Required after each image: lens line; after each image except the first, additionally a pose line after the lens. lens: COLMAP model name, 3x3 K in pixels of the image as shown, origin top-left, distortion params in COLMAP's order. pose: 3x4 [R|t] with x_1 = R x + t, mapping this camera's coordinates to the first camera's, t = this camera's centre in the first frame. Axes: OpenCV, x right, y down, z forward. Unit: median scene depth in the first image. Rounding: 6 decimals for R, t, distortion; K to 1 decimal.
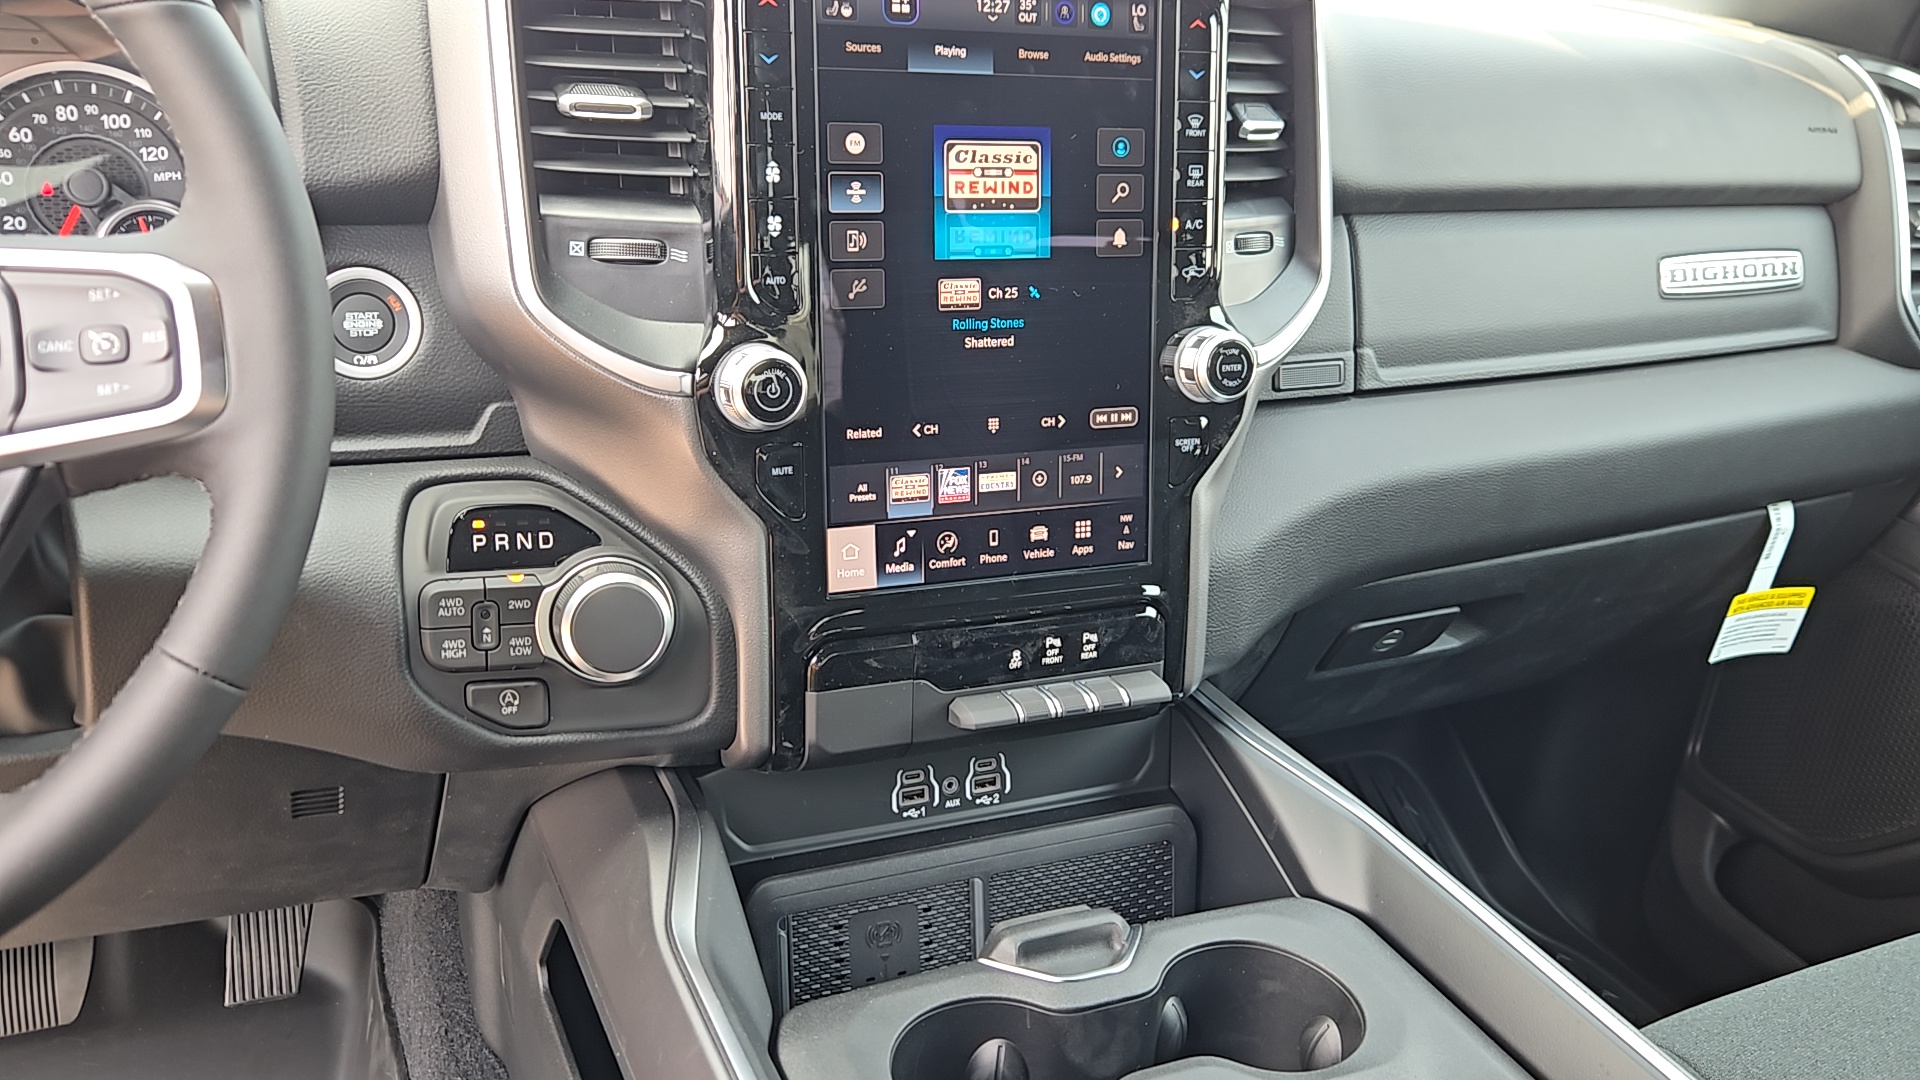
lens RADIAL K [[1614.4, 0, 953.2], [0, 1614.4, 531.3], [0, 0, 1]] dist [0.016398, -0.020054]
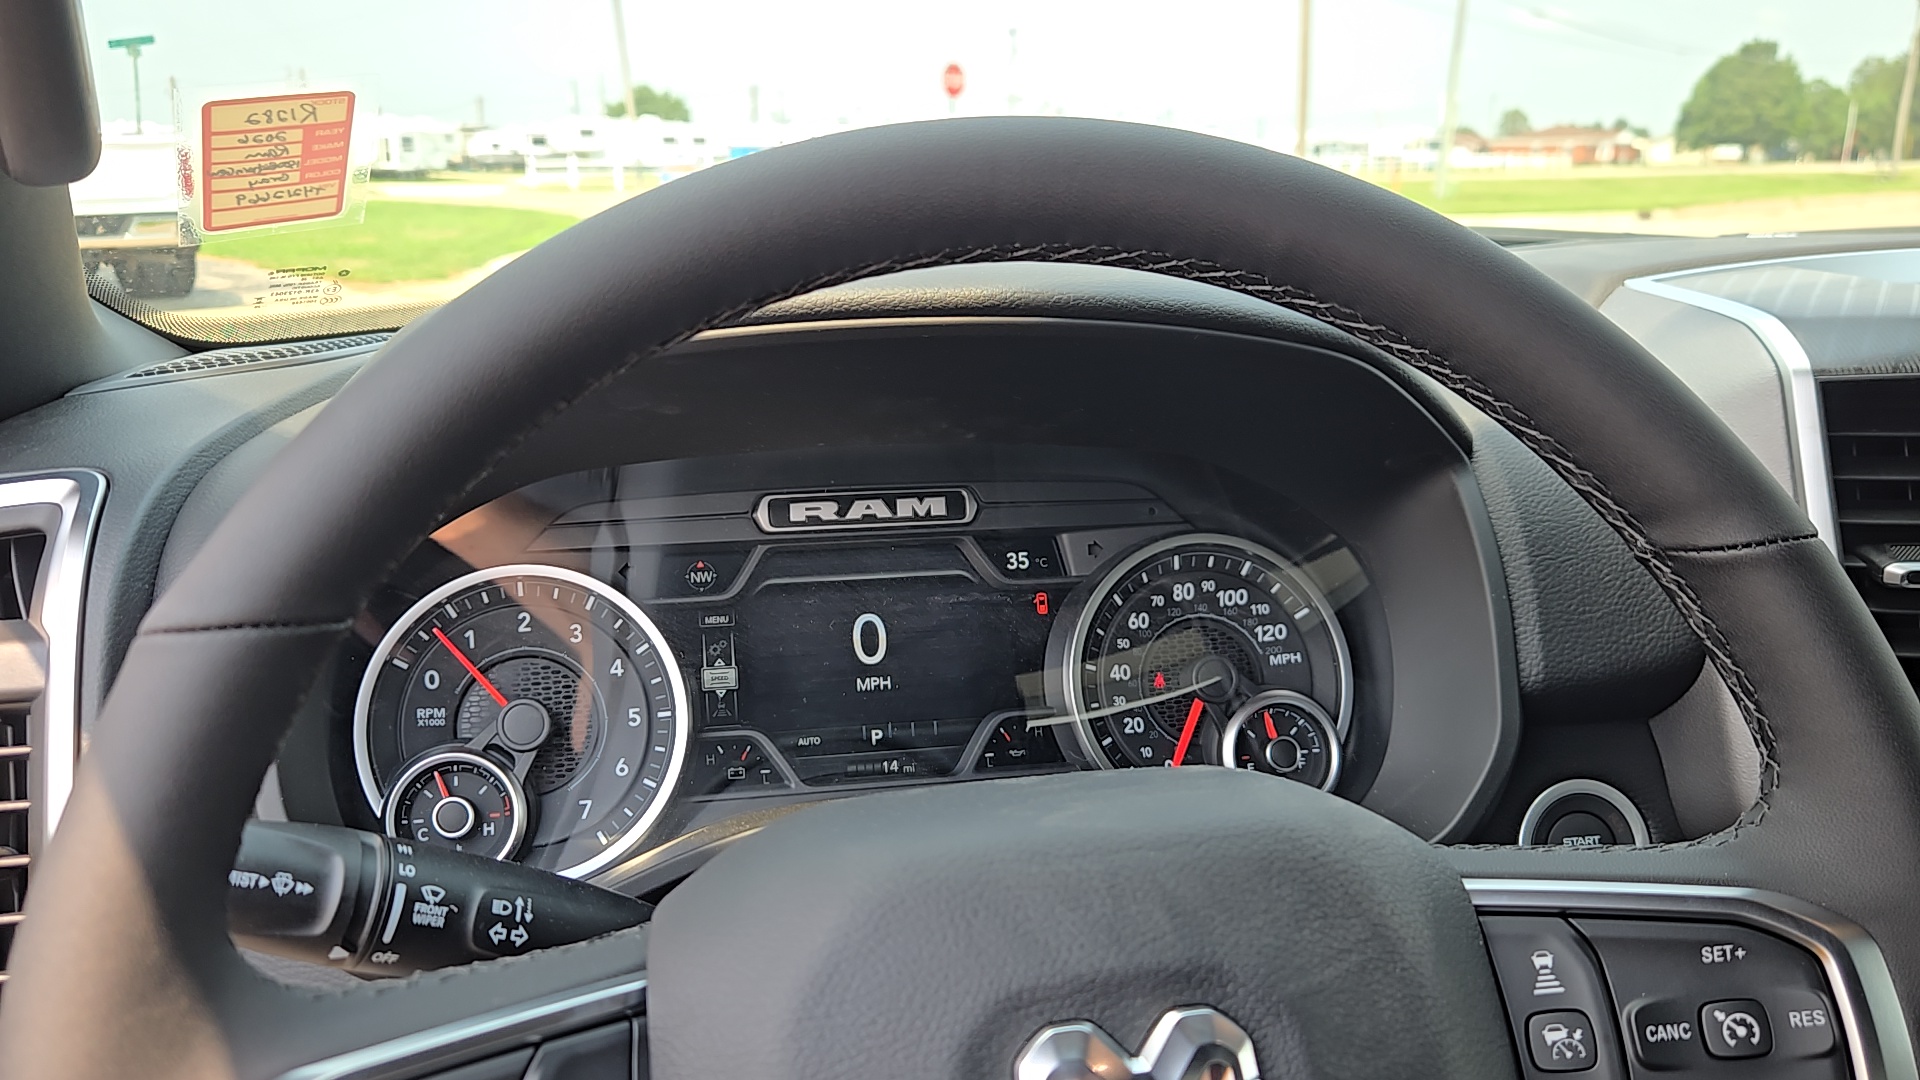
lens RADIAL K [[1614.4, 0, 953.2], [0, 1614.4, 531.3], [0, 0, 1]] dist [0.016398, -0.020054]
pose [[0.972992, -0.034688, -0.228219, -0.458533], [-0.005773, 0.984680, -0.174277, -0.137239], [0.230768, 0.170888, 0.957885, 0.149001]]
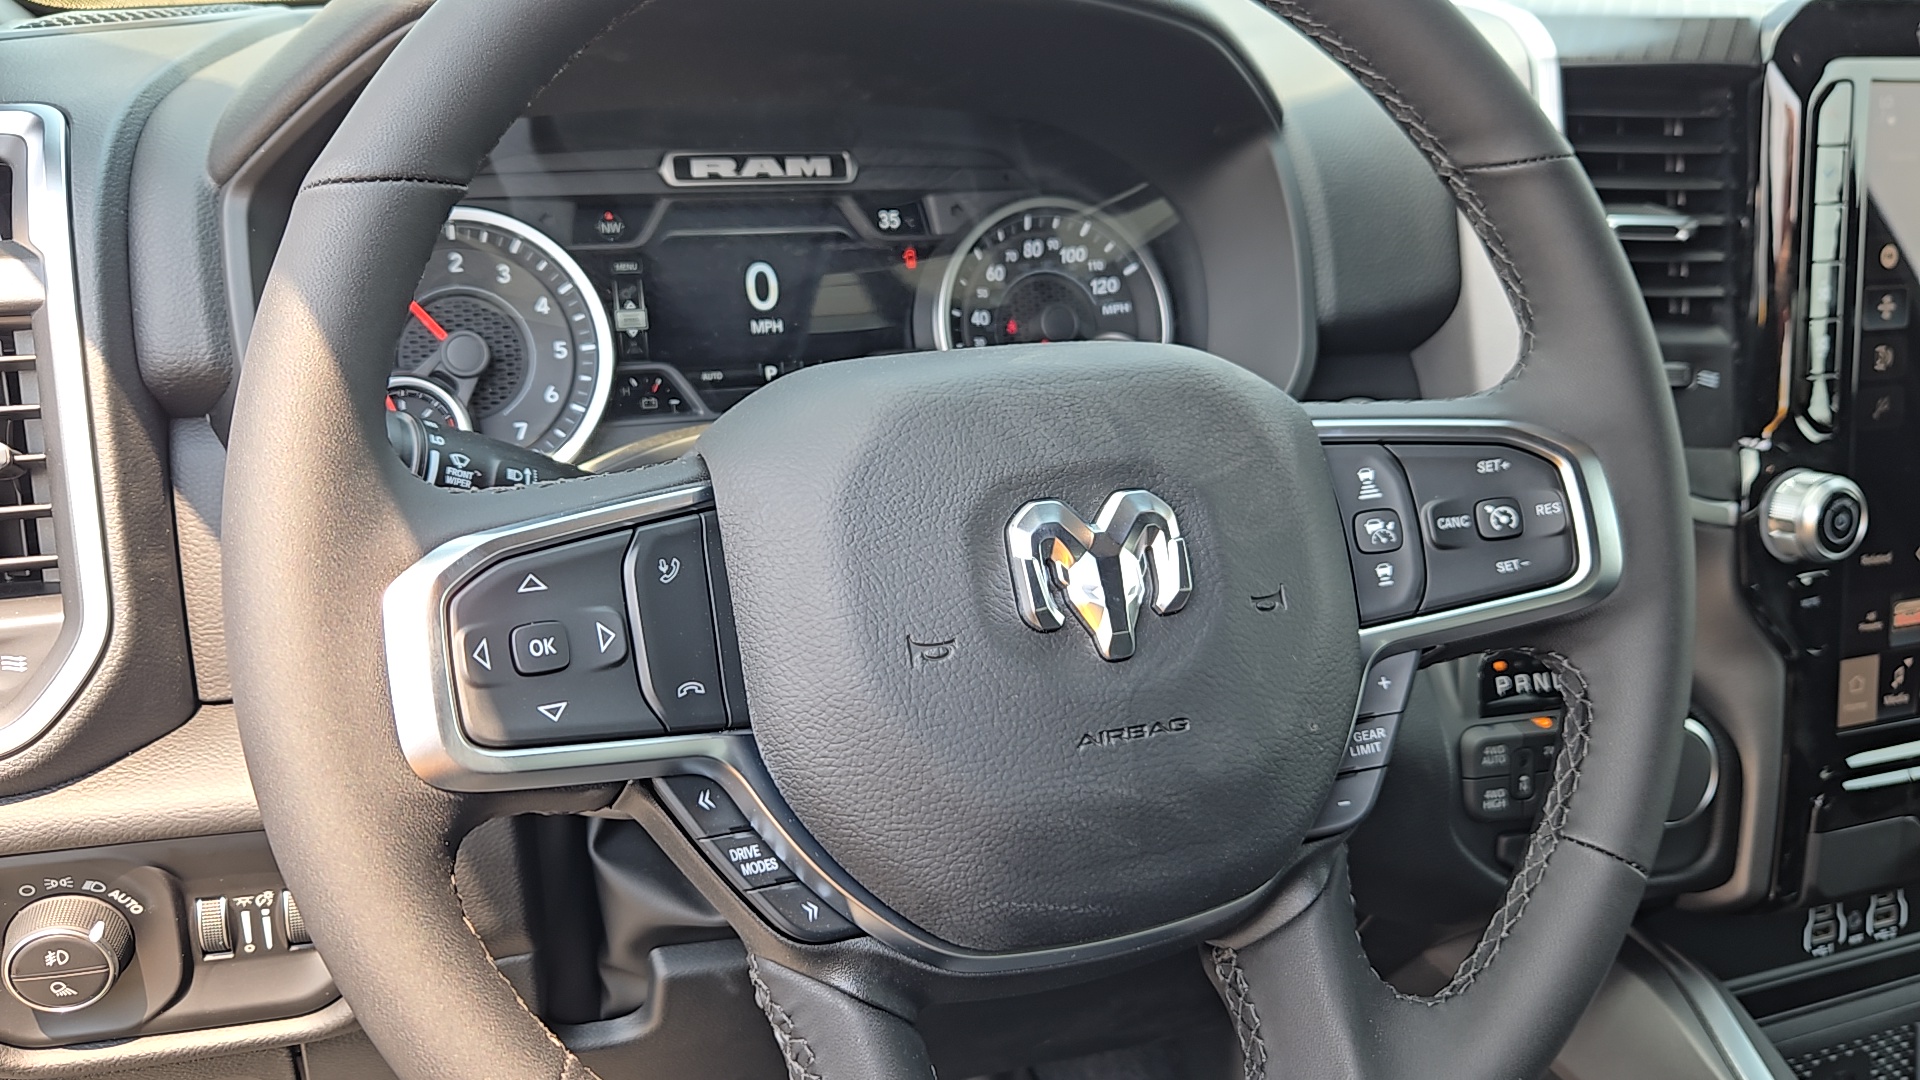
lens RADIAL K [[1614.4, 0, 953.2], [0, 1614.4, 531.3], [0, 0, 1]] dist [0.016398, -0.020054]
pose [[0.998027, -0.020301, -0.059418, -0.527303], [0.018818, 0.999500, -0.025402, -0.061908], [0.059904, 0.024234, 0.997910, 0.024942]]
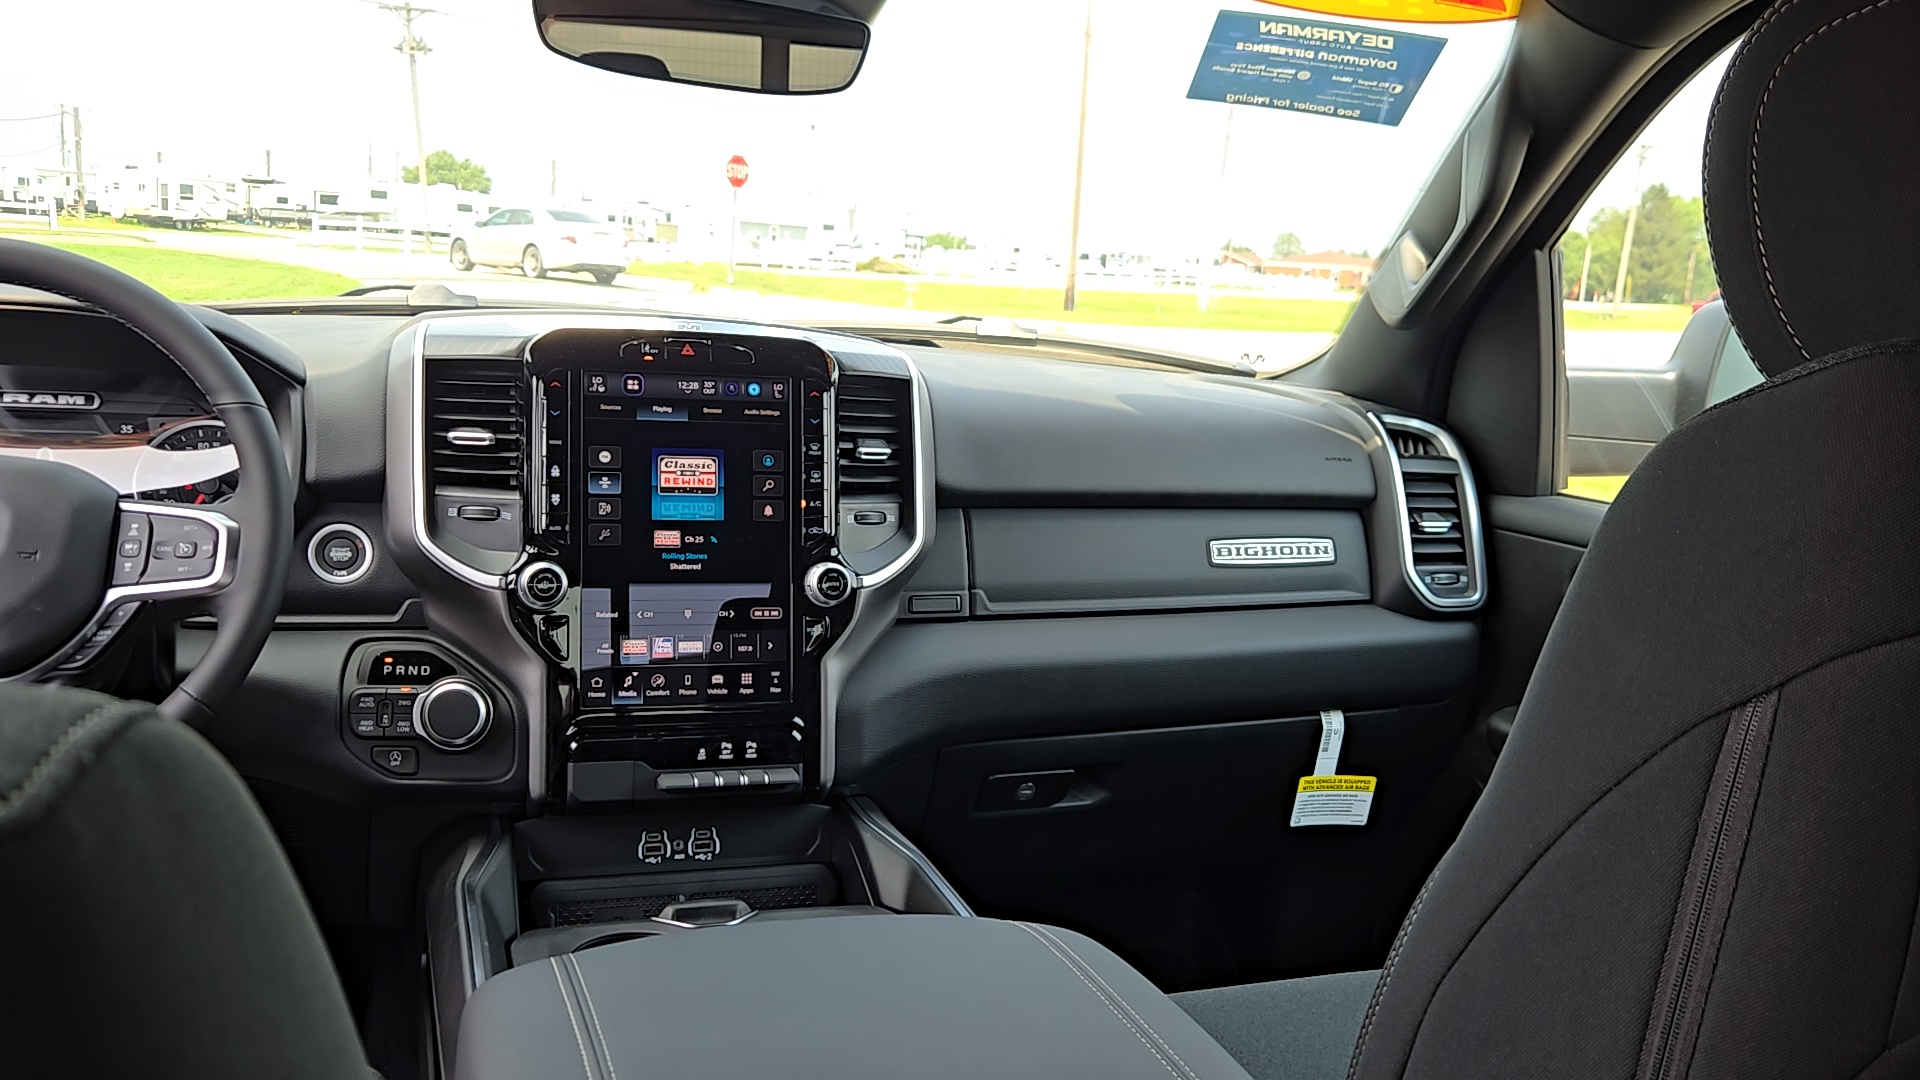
lens RADIAL K [[1614.4, 0, 953.2], [0, 1614.4, 531.3], [0, 0, 1]] dist [0.016398, -0.020054]
pose [[0.995190, -0.005742, -0.097797, 0.491318], [-0.016939, 0.973159, -0.229511, 0.248124], [0.096490, 0.230063, 0.968380, -0.698225]]
